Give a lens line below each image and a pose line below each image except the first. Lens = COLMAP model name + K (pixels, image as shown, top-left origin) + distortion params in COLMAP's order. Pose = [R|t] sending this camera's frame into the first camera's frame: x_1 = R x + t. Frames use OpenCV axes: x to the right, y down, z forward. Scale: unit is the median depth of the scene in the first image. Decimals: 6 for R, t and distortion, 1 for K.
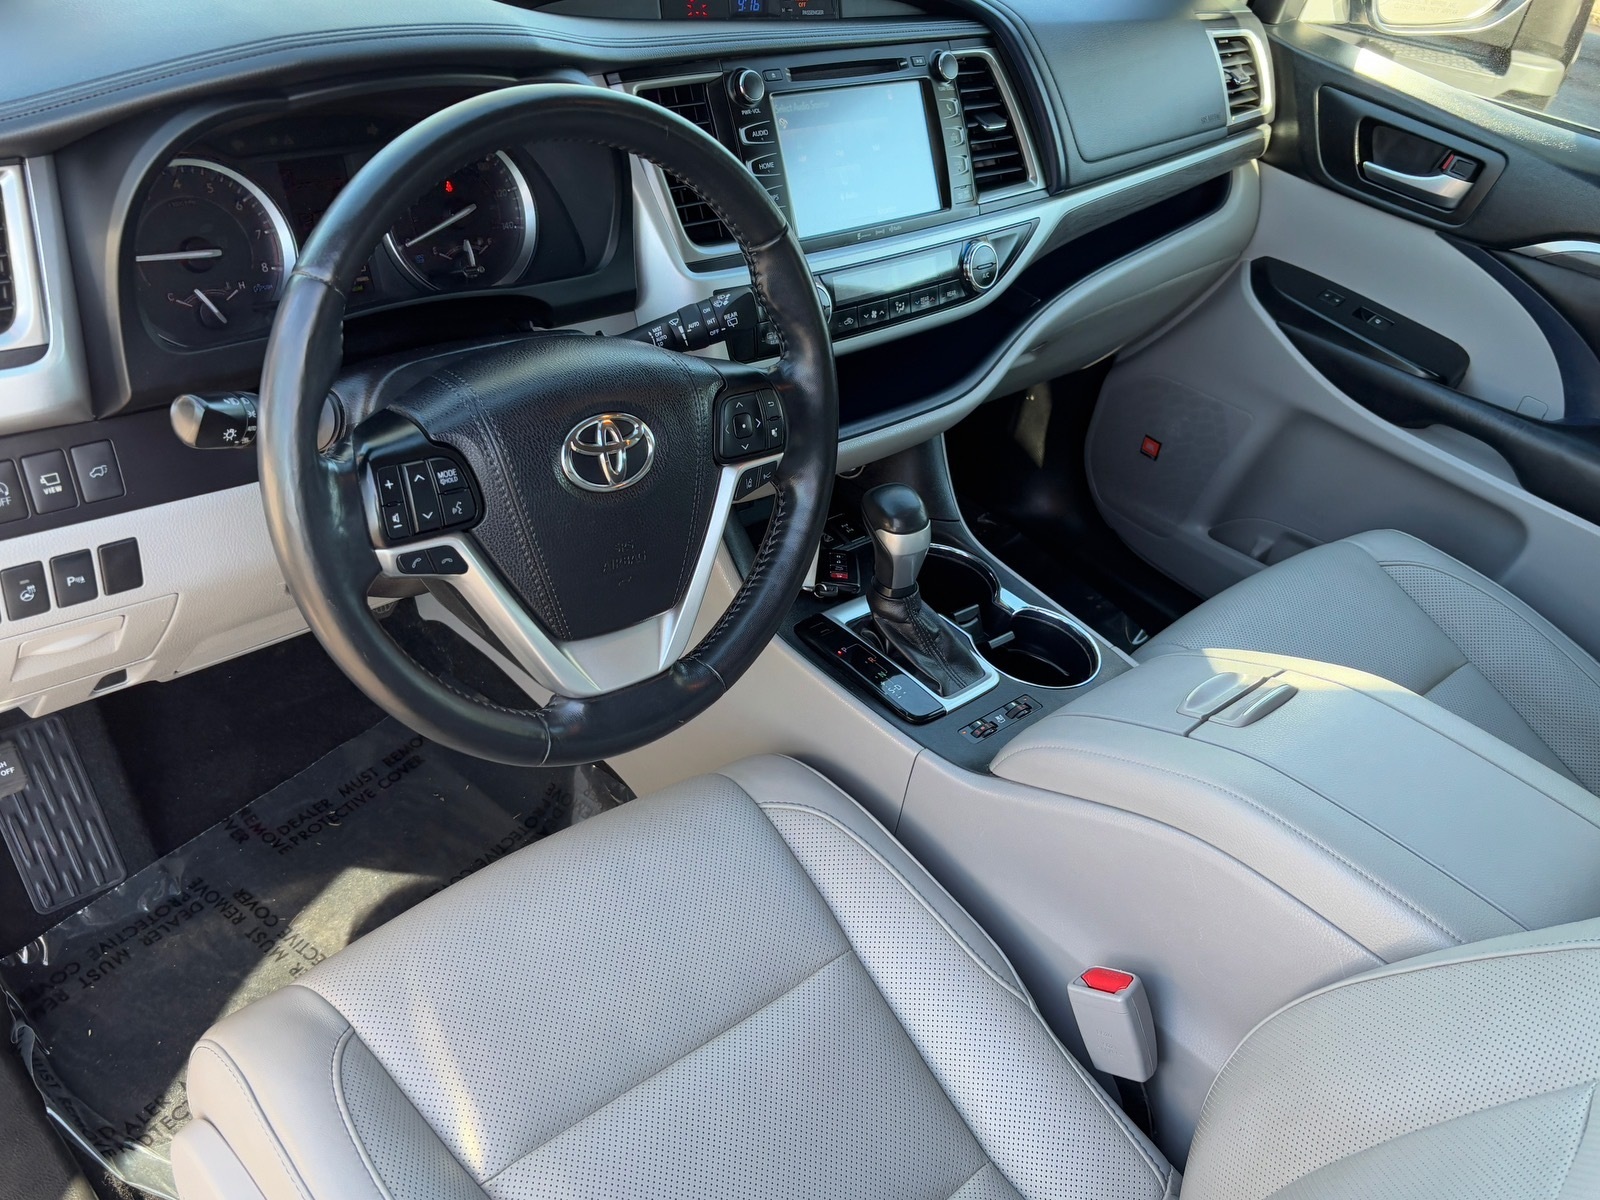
lens RADIAL K [[1466.9, 0, 798.1], [0, 1466.9, 613.6], [0, 0, 1]] dist [0.021901, 0.000000]
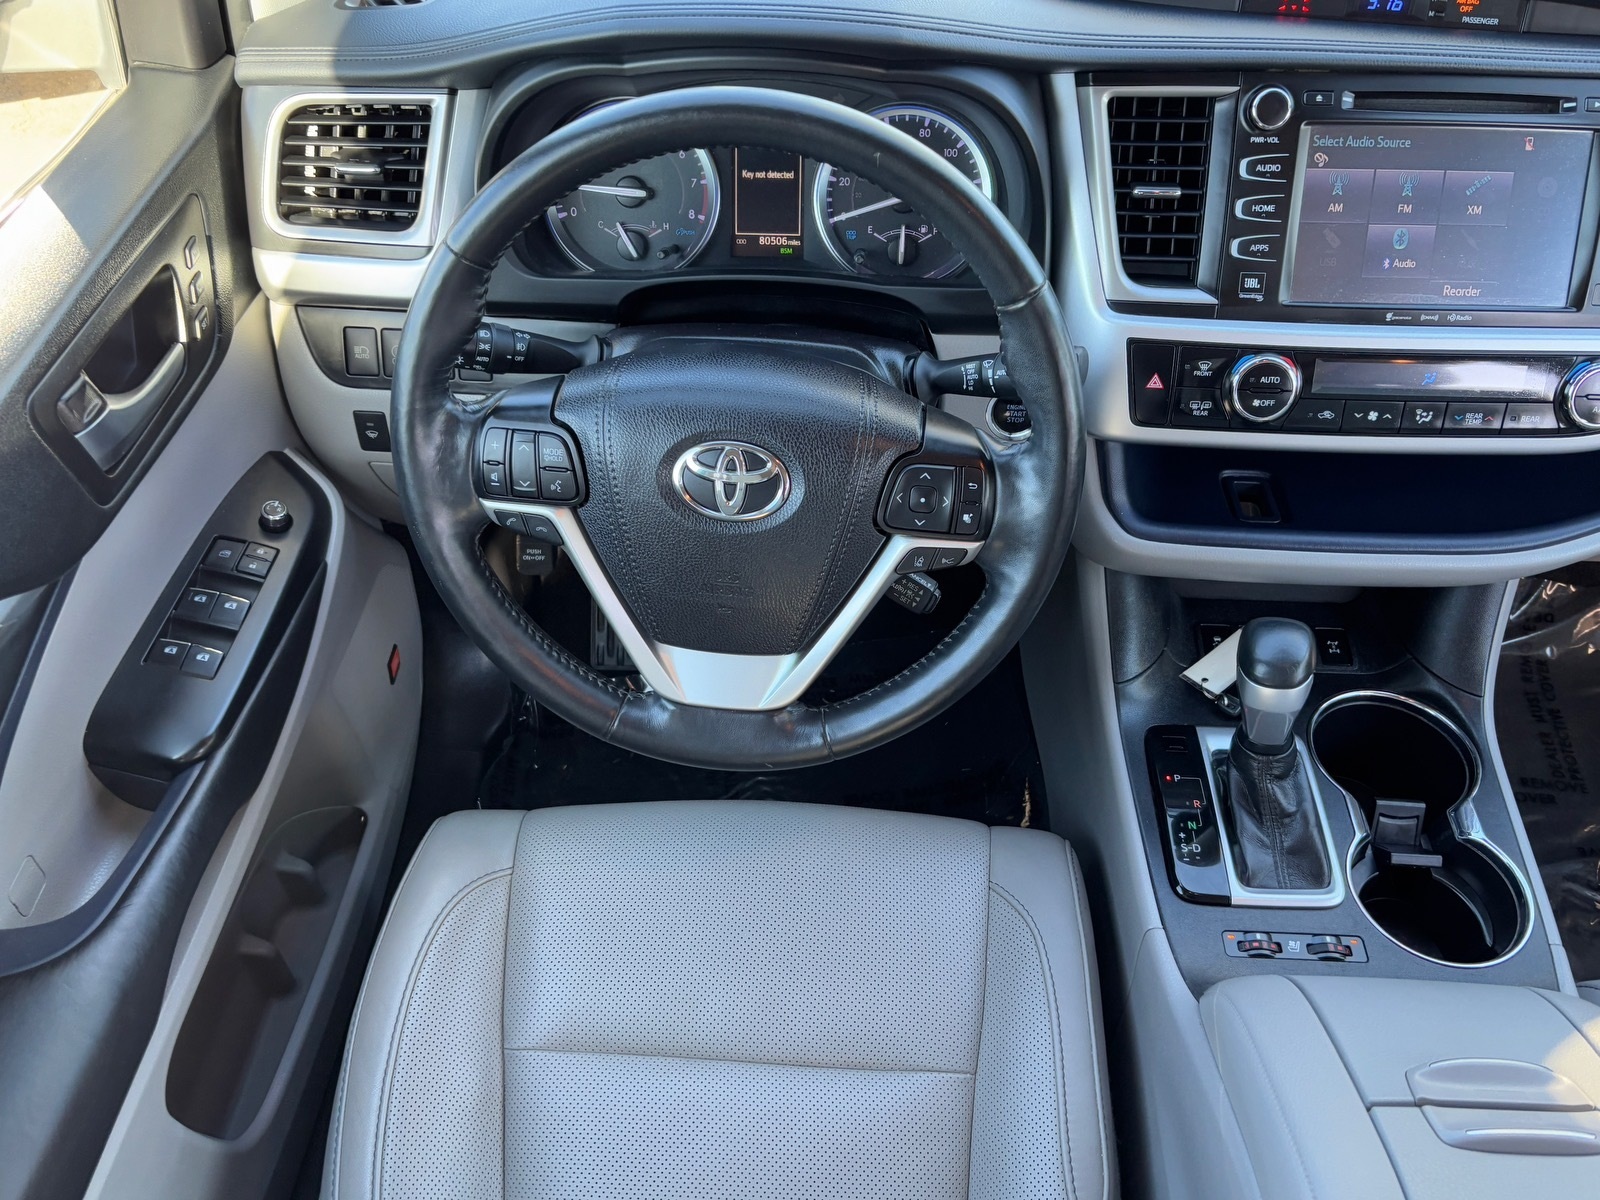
lens RADIAL K [[1306.3, 0, 808.4], [0, 1306.3, 610.4], [0, 0, 1]] dist [0.022291, -0.021938]
pose [[0.681870, 0.387590, -0.620345, 0.329390], [-0.325816, 0.920233, 0.216829, -0.164500], [0.654903, 0.054269, 0.753762, 0.277761]]
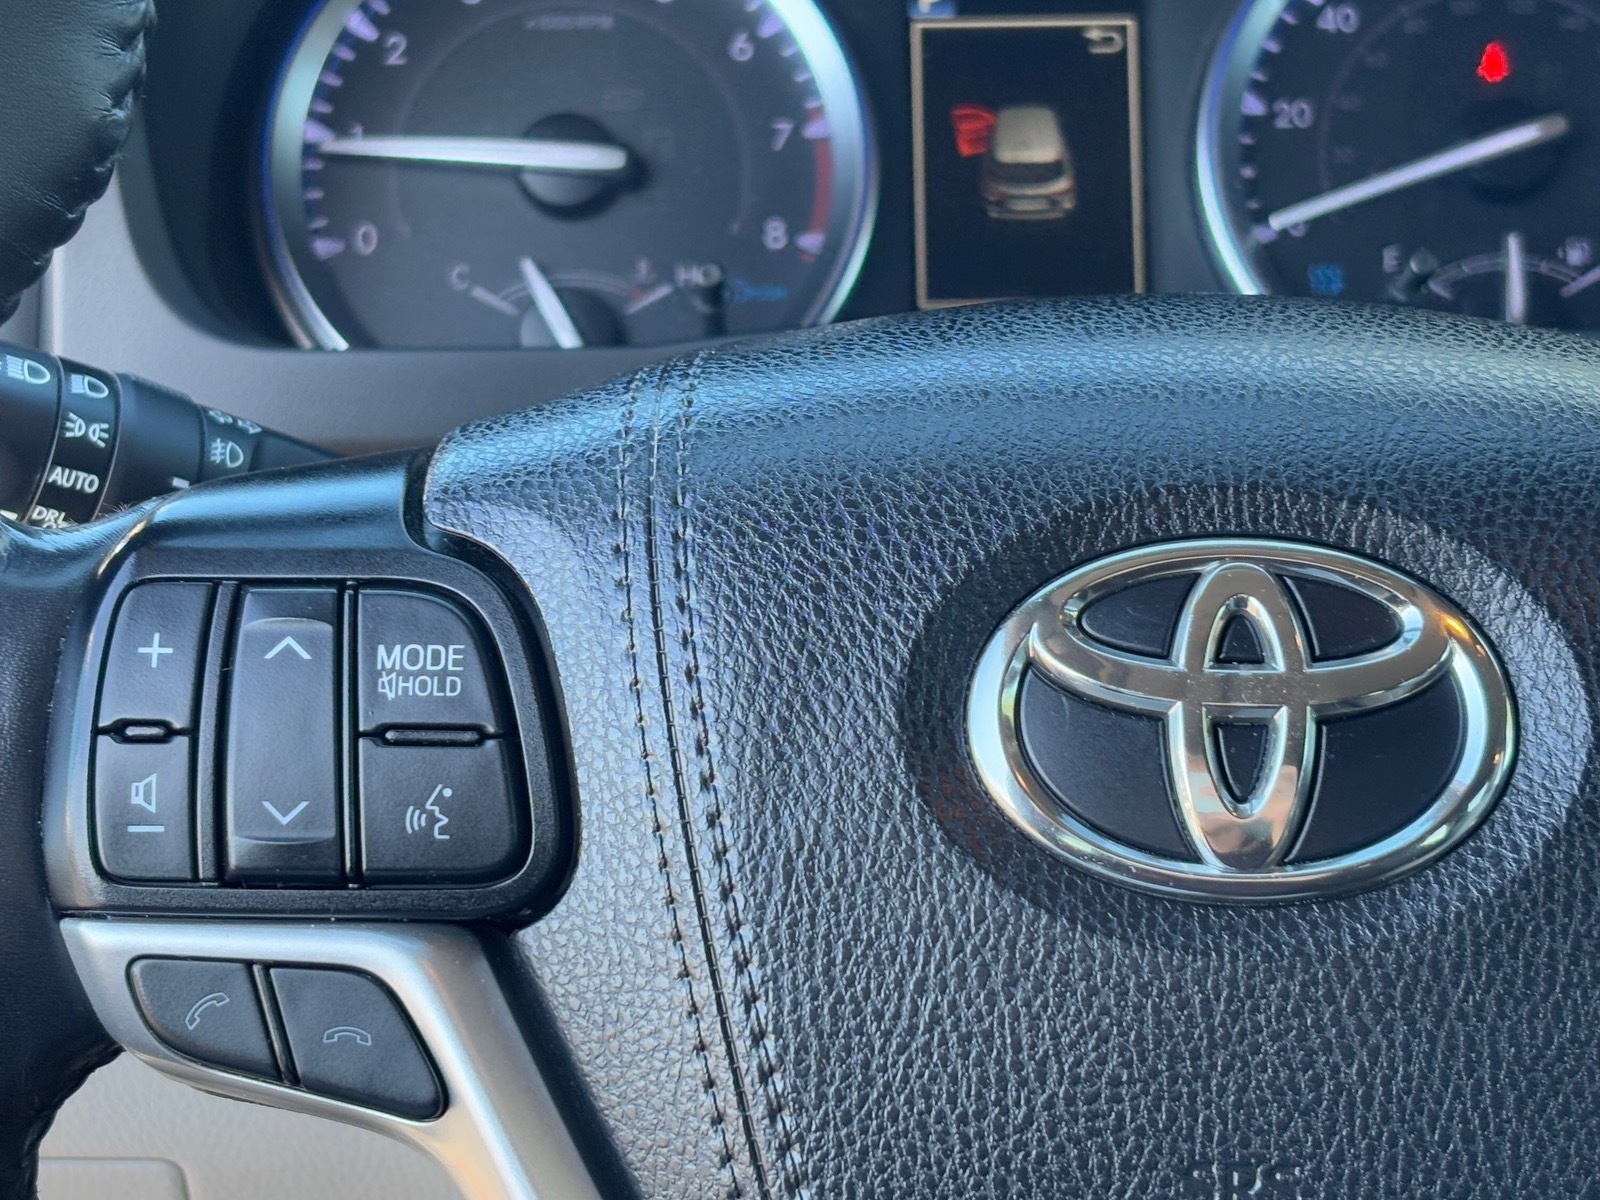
lens RADIAL K [[3262.3, 0, 772.0], [0, 3262.3, 601.7], [0, 0, 1]] dist [0.092869, 0.000000]
pose [[0.714808, 0.045782, -0.697821, 0.104512], [-0.289545, 0.927682, -0.235731, 0.002888], [0.636564, 0.370553, 0.676370, 0.447303]]
